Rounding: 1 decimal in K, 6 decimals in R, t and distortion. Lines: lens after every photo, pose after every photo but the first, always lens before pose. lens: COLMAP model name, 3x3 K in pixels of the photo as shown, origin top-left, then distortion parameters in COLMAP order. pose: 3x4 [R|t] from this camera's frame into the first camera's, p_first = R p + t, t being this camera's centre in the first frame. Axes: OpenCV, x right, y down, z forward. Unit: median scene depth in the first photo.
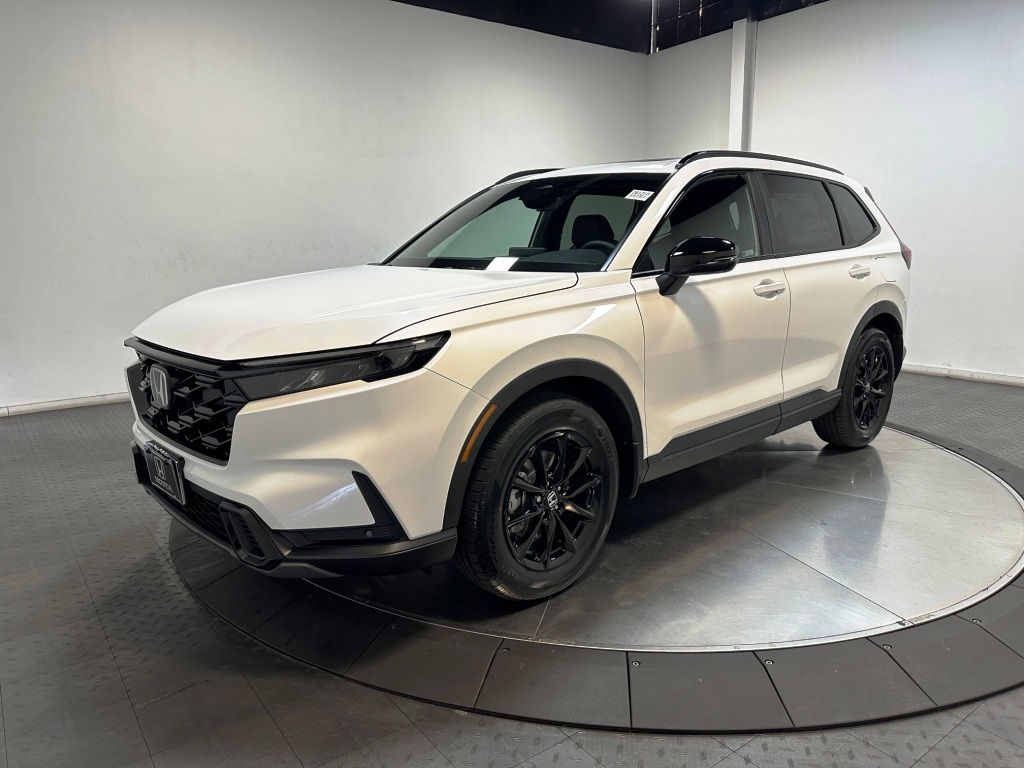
lens RADIAL K [[710.8, 0, 514.9], [0, 710.8, 413.6], [0, 0, 1]] dist [0.090056, -0.134200]
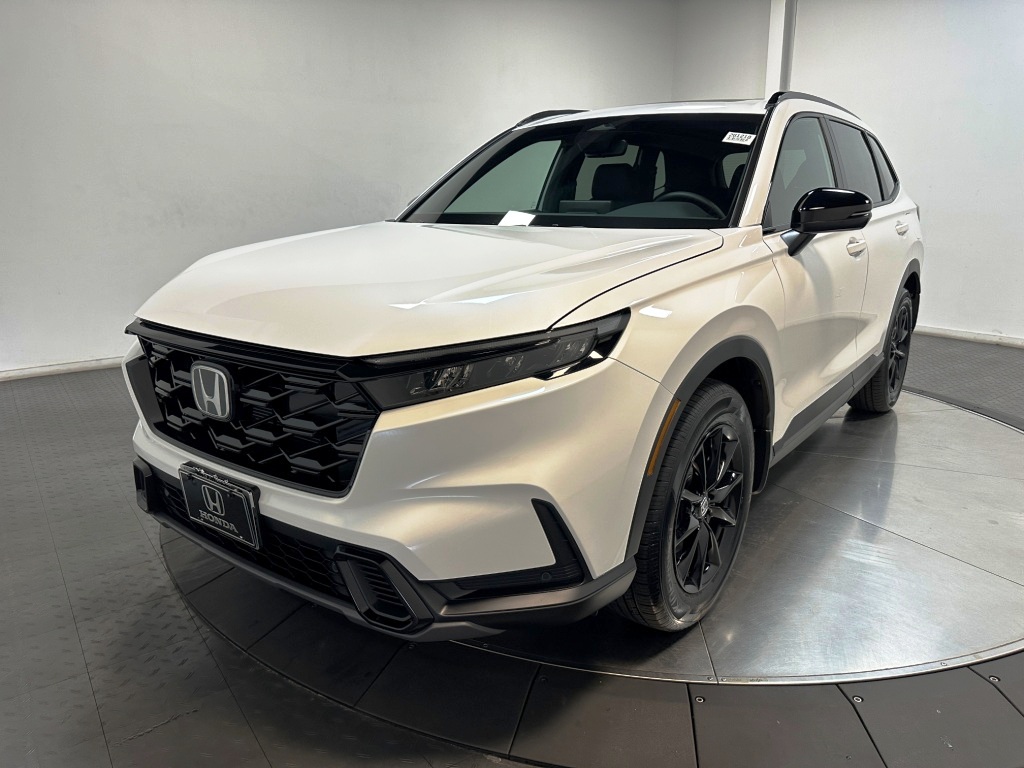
lens RADIAL K [[710.8, 0, 514.9], [0, 710.8, 413.6], [0, 0, 1]] dist [0.090056, -0.134200]
pose [[0.984282, -0.045672, 0.170597, -0.312974], [0.035908, 0.997559, 0.059888, -0.046601], [-0.172916, -0.052821, 0.983519, 0.226759]]
